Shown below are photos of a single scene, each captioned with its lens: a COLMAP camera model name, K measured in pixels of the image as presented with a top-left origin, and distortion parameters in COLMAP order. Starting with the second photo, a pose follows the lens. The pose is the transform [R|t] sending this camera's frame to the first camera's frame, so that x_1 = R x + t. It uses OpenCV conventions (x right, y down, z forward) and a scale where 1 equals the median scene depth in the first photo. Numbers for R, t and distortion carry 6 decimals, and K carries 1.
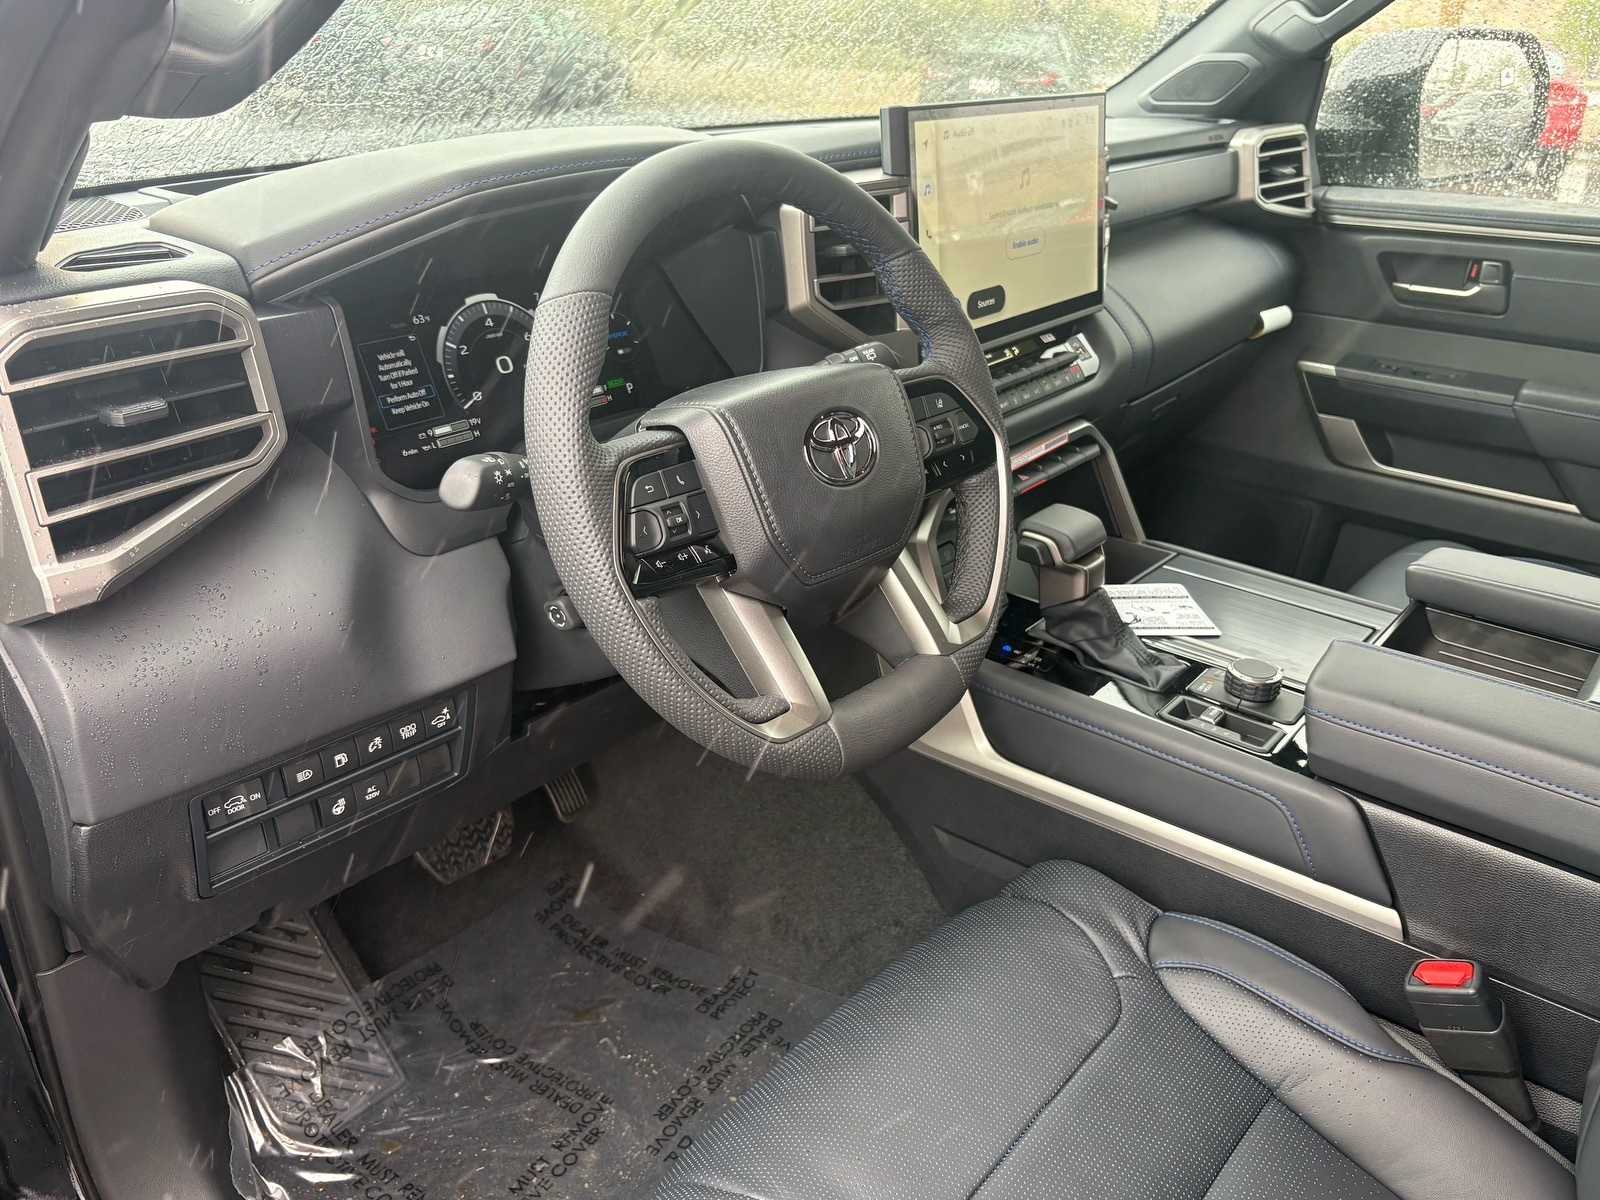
lens RADIAL K [[1241.2, 0, 791.5], [0, 1241.2, 607.7], [0, 0, 1]] dist [0.034858, -0.046364]
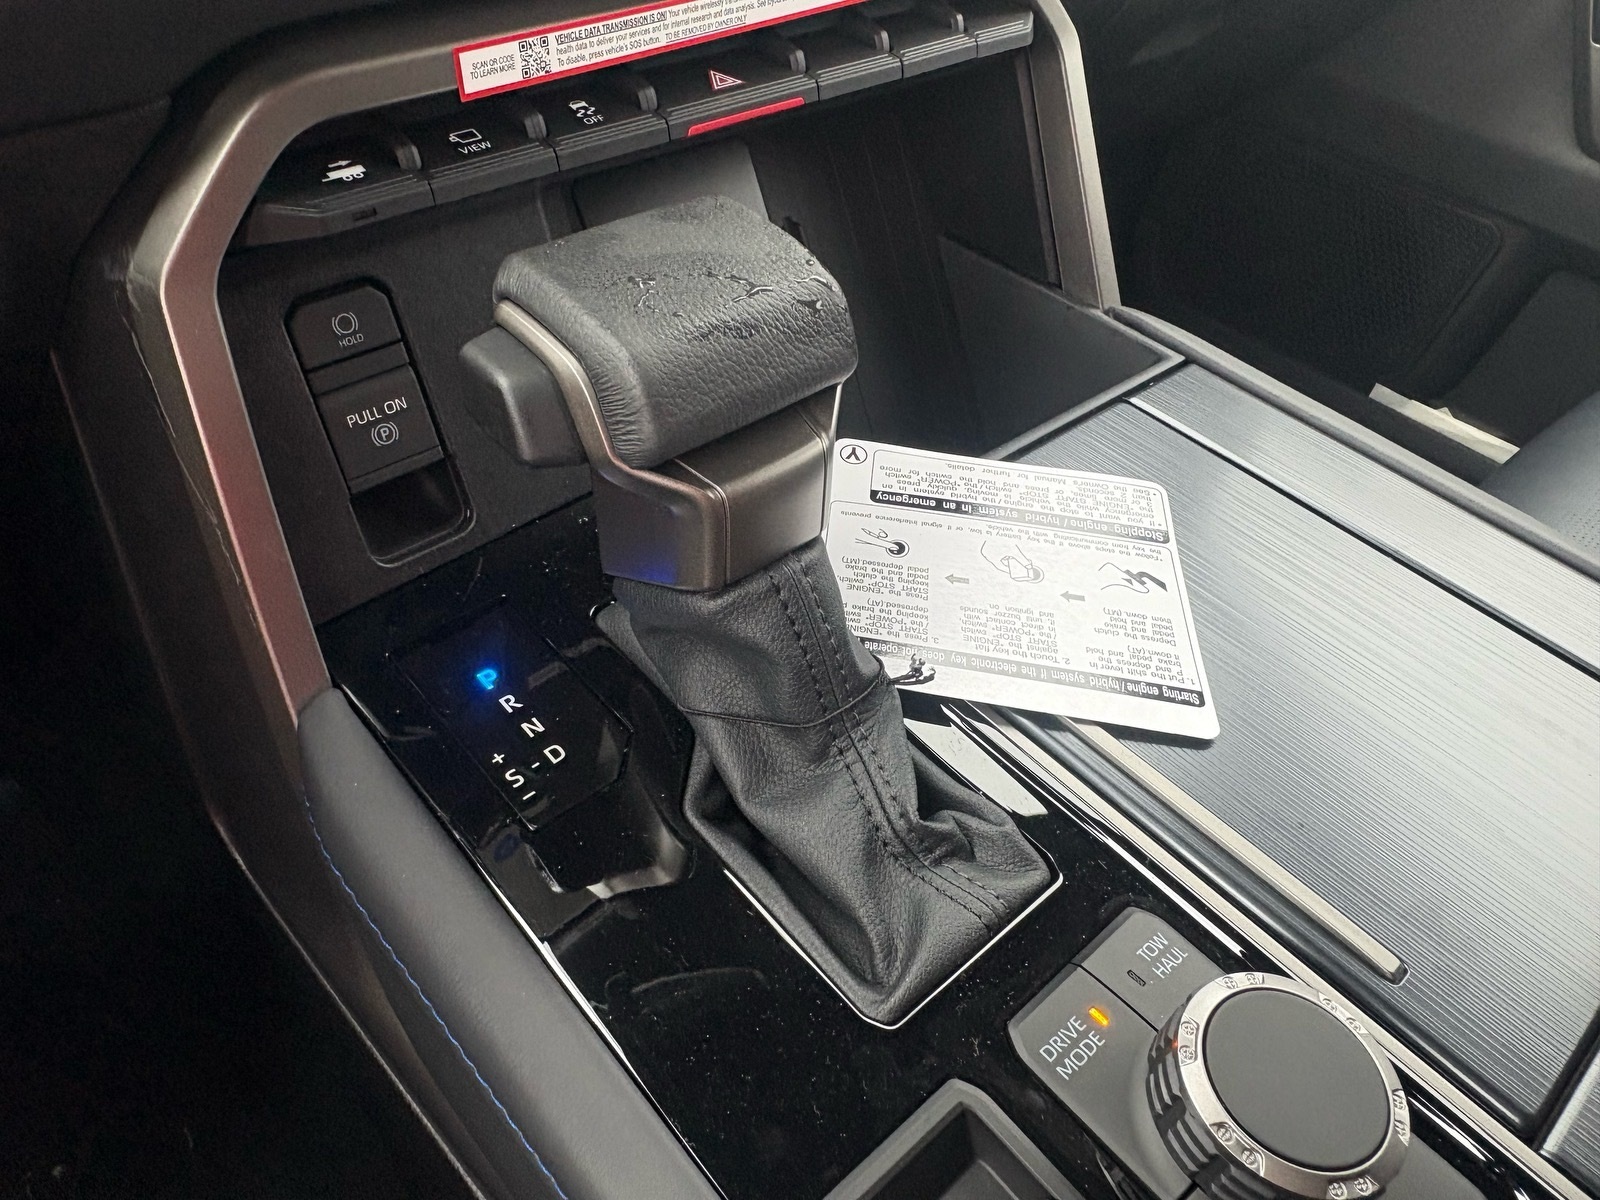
lens RADIAL K [[1111.3, 0, 759.3], [0, 1111.3, 583.6], [0, 0, 1]] dist [0.007514, -0.001336]
pose [[0.985734, 0.153495, -0.069054, 0.258241], [-0.124655, 0.941453, 0.313254, -0.081775], [0.113094, -0.300177, 0.947155, 0.771258]]
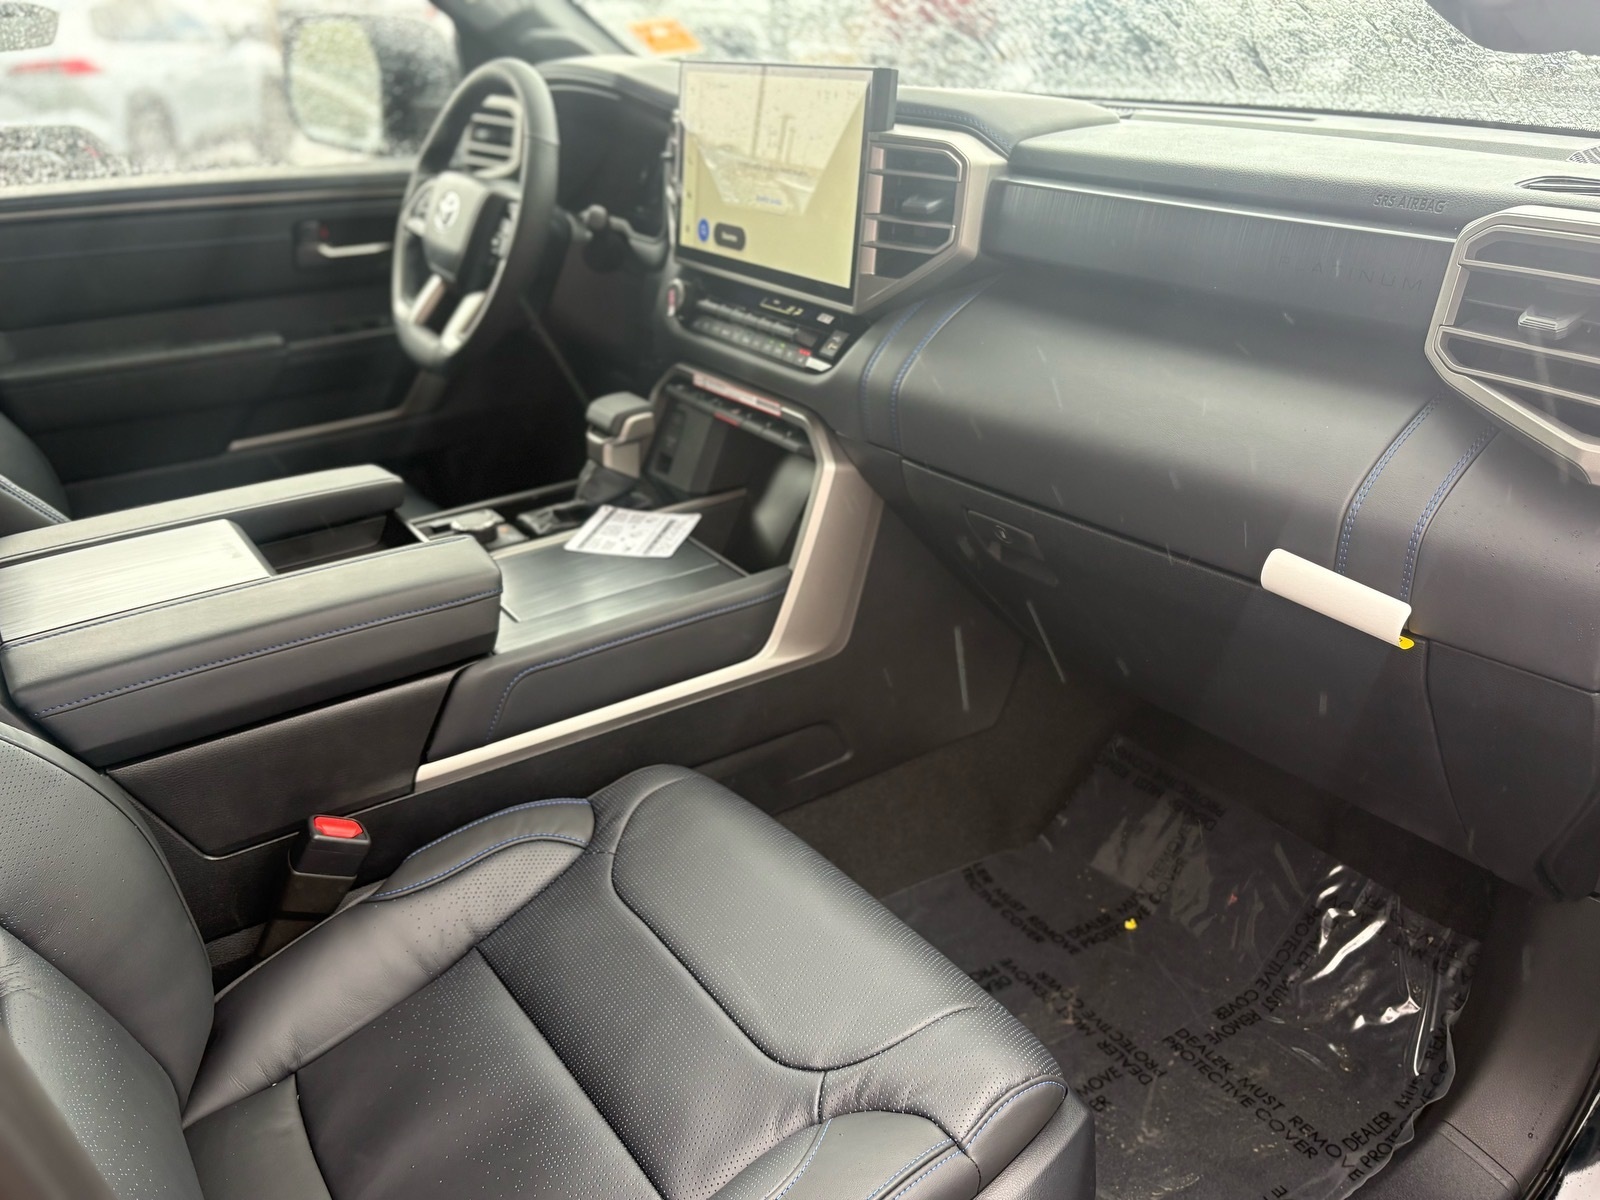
lens RADIAL K [[1241.2, 0, 811.4], [0, 1241.2, 630.8], [0, 0, 1]] dist [0.034858, -0.046364]
pose [[-0.240215, 0.428859, -0.870848, 1.330625], [-0.414758, 0.765760, 0.491515, -0.576913], [0.877651, 0.479261, -0.006074, 1.274887]]
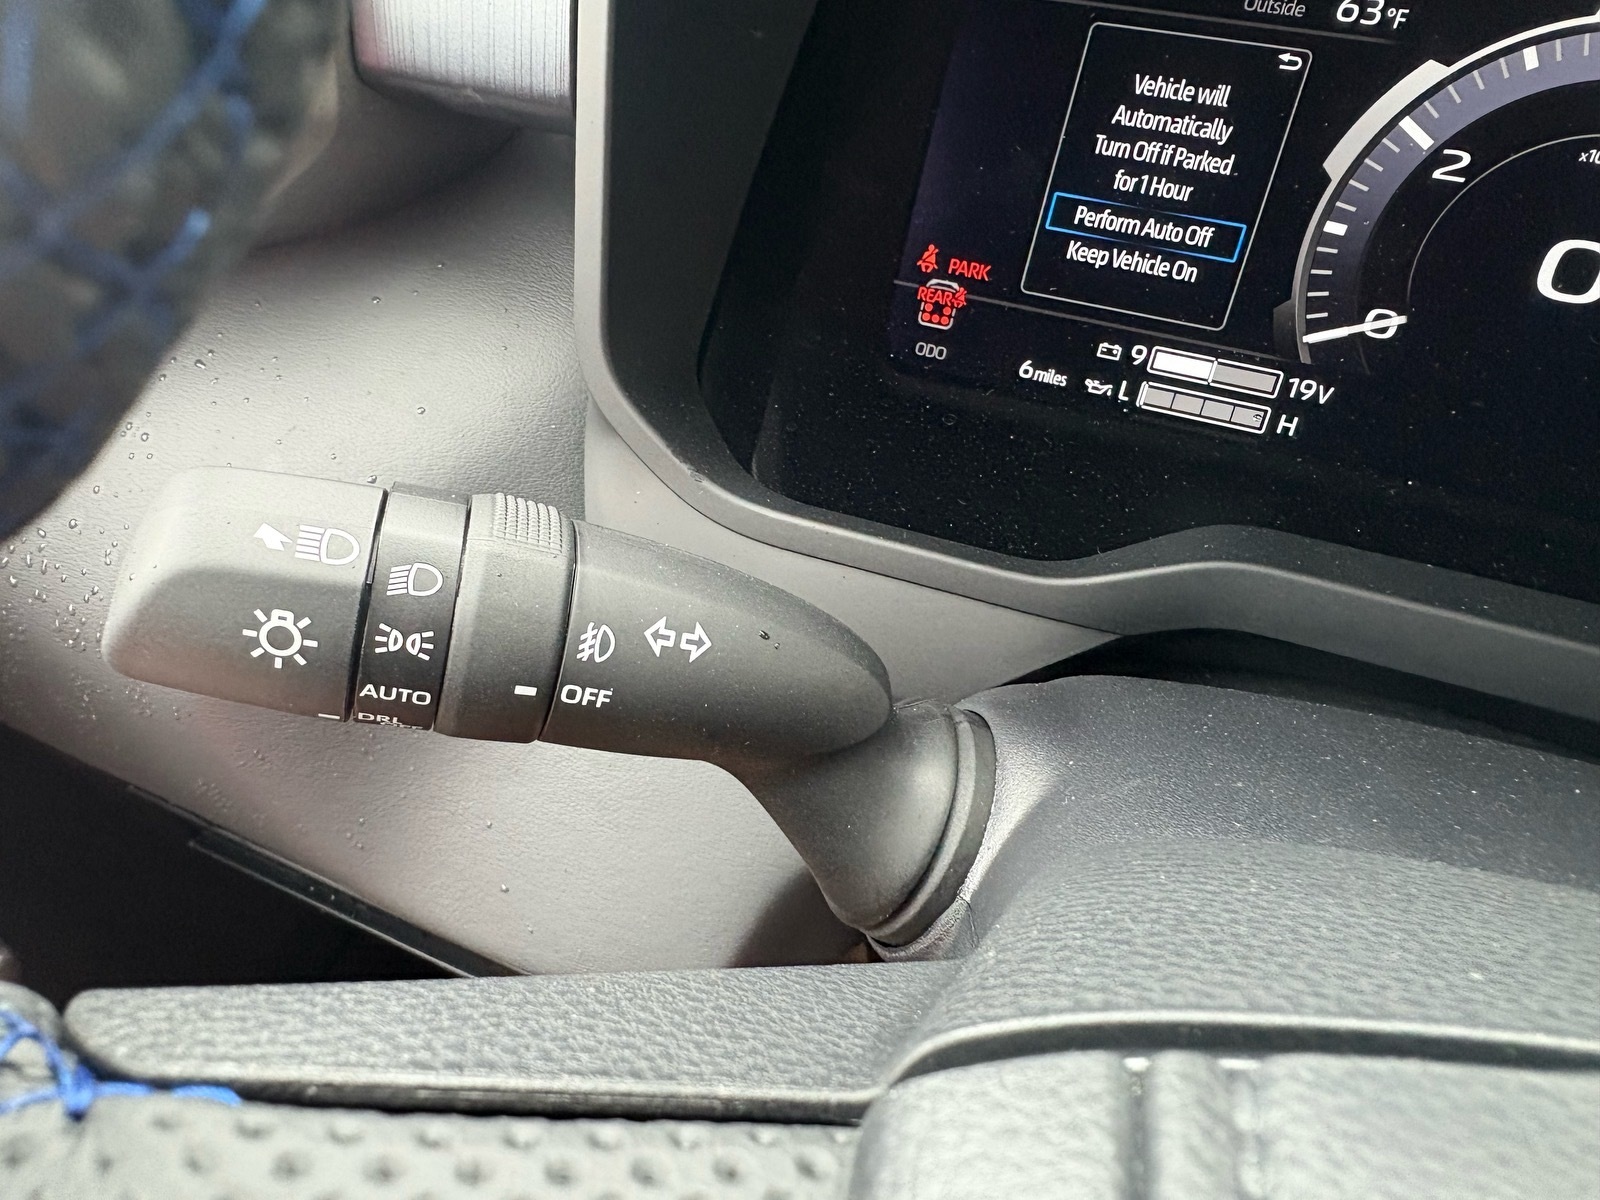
lens RADIAL K [[1119.4, 0, 707.6], [0, 1119.4, 600.5], [0, 0, 1]] dist [0.003569, 0.003442]
pose [[0.322363, 0.604116, -0.728784, -0.053349], [-0.451415, 0.774812, 0.442596, -0.136932], [0.832050, 0.186307, 0.522478, 0.607839]]
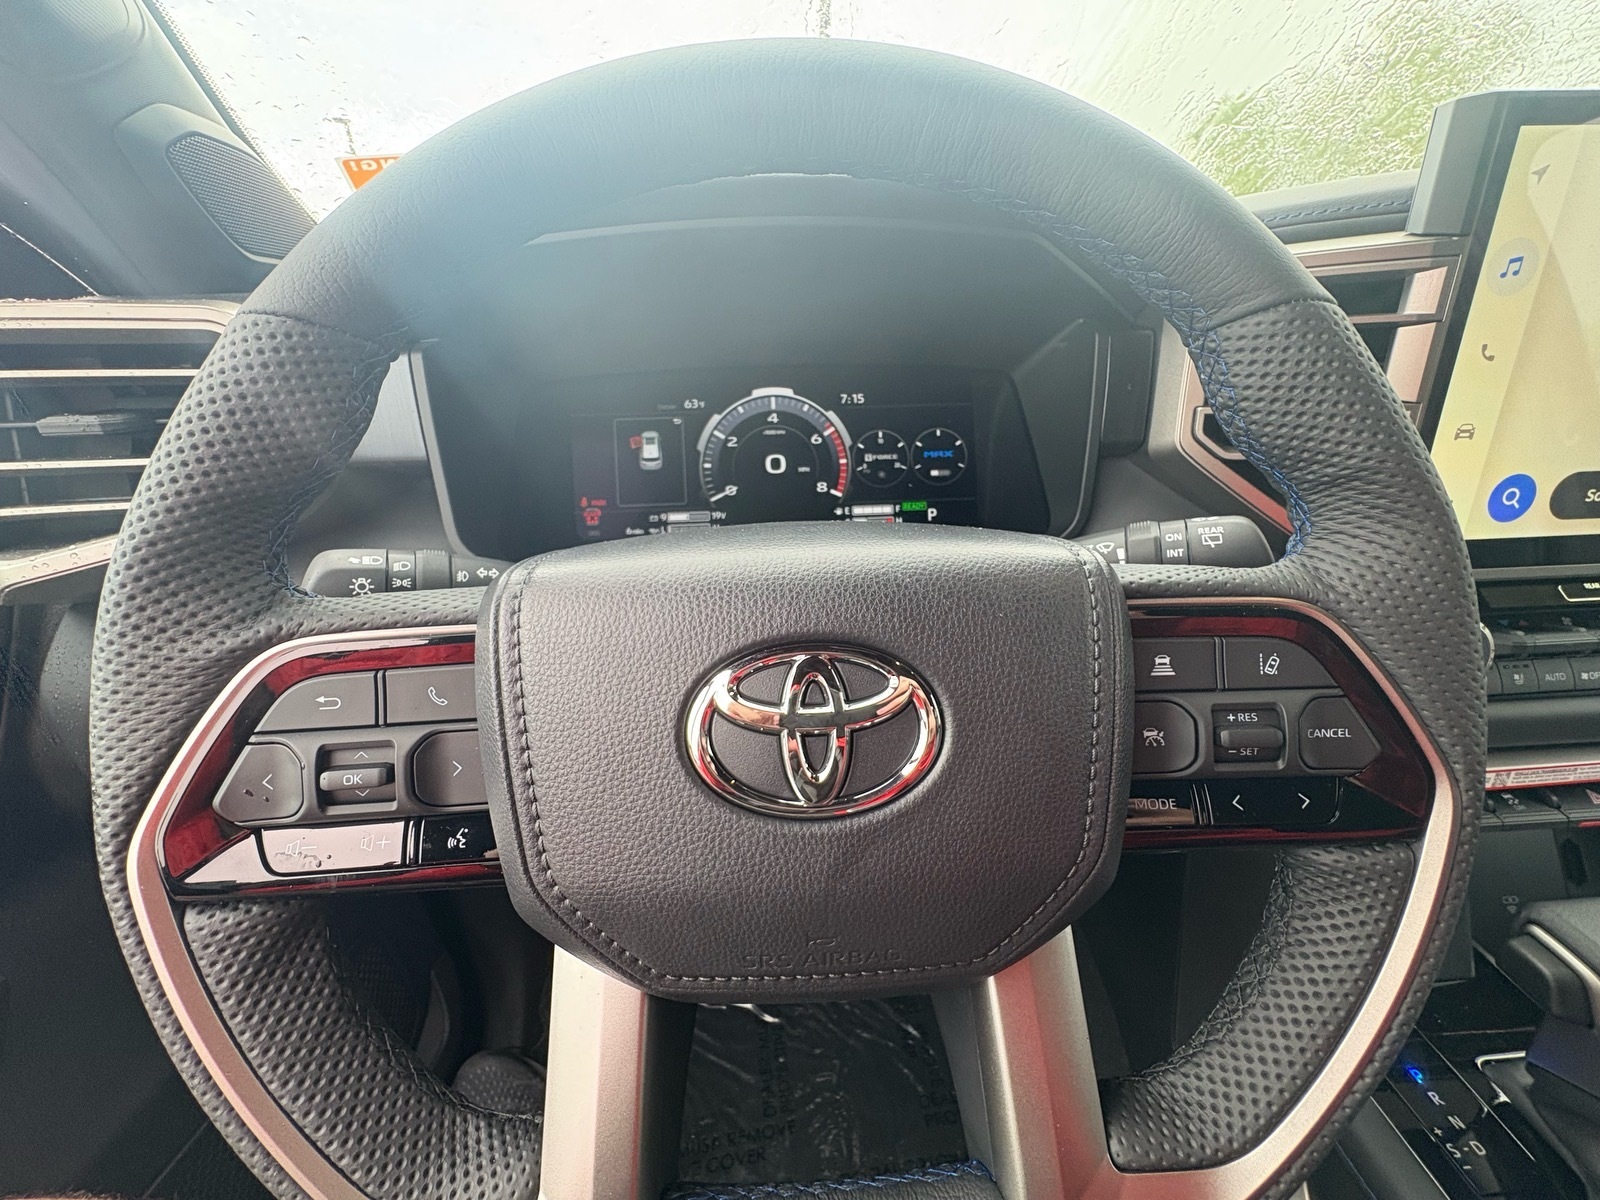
lens RADIAL K [[648.0, 0, 798.3], [0, 648.0, 606.6], [0, 0, 1]] dist [-0.003775, 0.000616]
pose [[0.684718, 0.279712, -0.672996, 0.118837], [-0.288272, 0.952057, 0.102403, -0.125547], [0.669374, 0.123889, 0.732523, 0.566053]]
